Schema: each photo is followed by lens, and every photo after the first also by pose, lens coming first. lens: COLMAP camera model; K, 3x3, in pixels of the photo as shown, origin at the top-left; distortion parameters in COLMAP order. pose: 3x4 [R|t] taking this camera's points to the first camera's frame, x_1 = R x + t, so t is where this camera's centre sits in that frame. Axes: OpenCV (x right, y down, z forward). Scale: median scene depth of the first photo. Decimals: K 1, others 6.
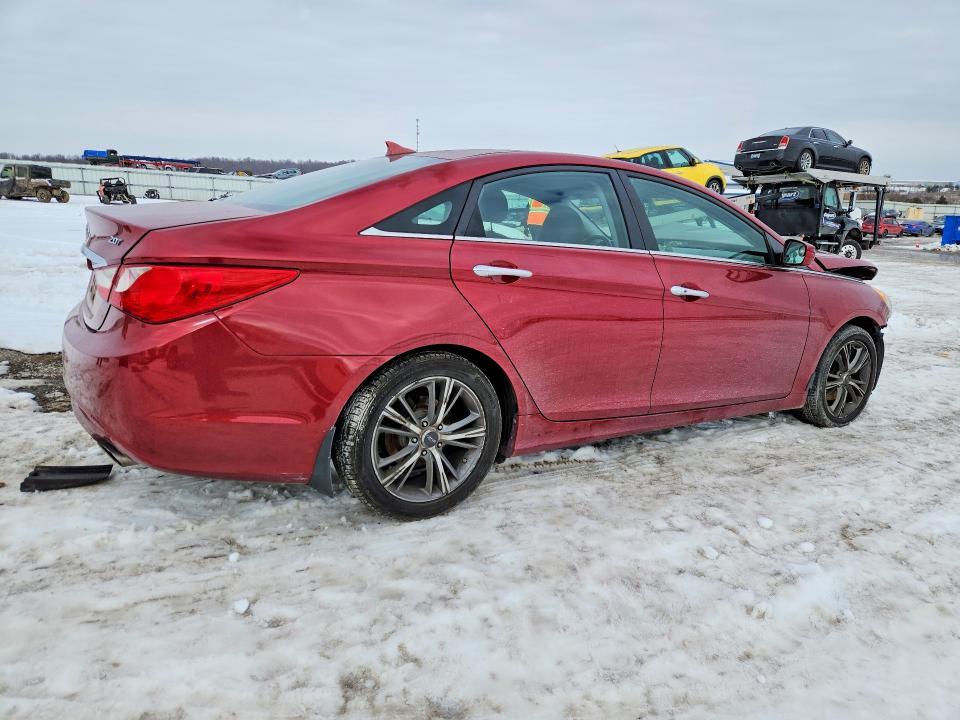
lens RADIAL K [[668.4, 0, 474.4], [0, 668.4, 361.9], [0, 0, 1]] dist [0.095873, -0.097194]
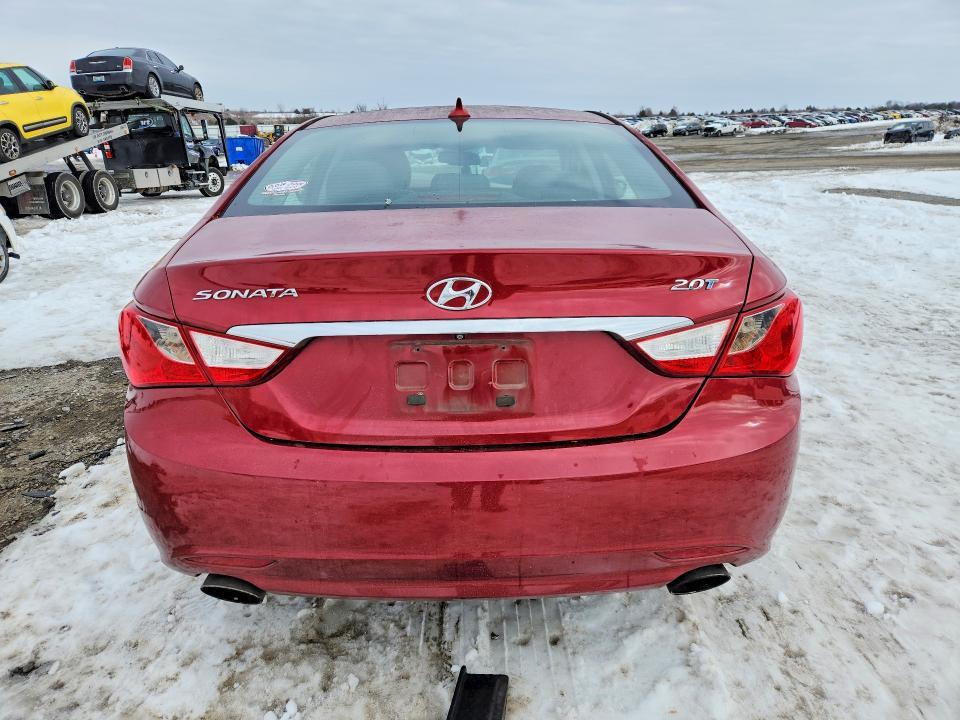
lens RADIAL K [[668.4, 0, 474.4], [0, 668.4, 361.9], [0, 0, 1]] dist [0.095873, -0.097194]
pose [[0.484865, -0.311883, 0.817090, -0.197494], [0.220087, 0.947701, 0.231137, -0.050792], [-0.846444, 0.067761, 0.528148, 0.139800]]
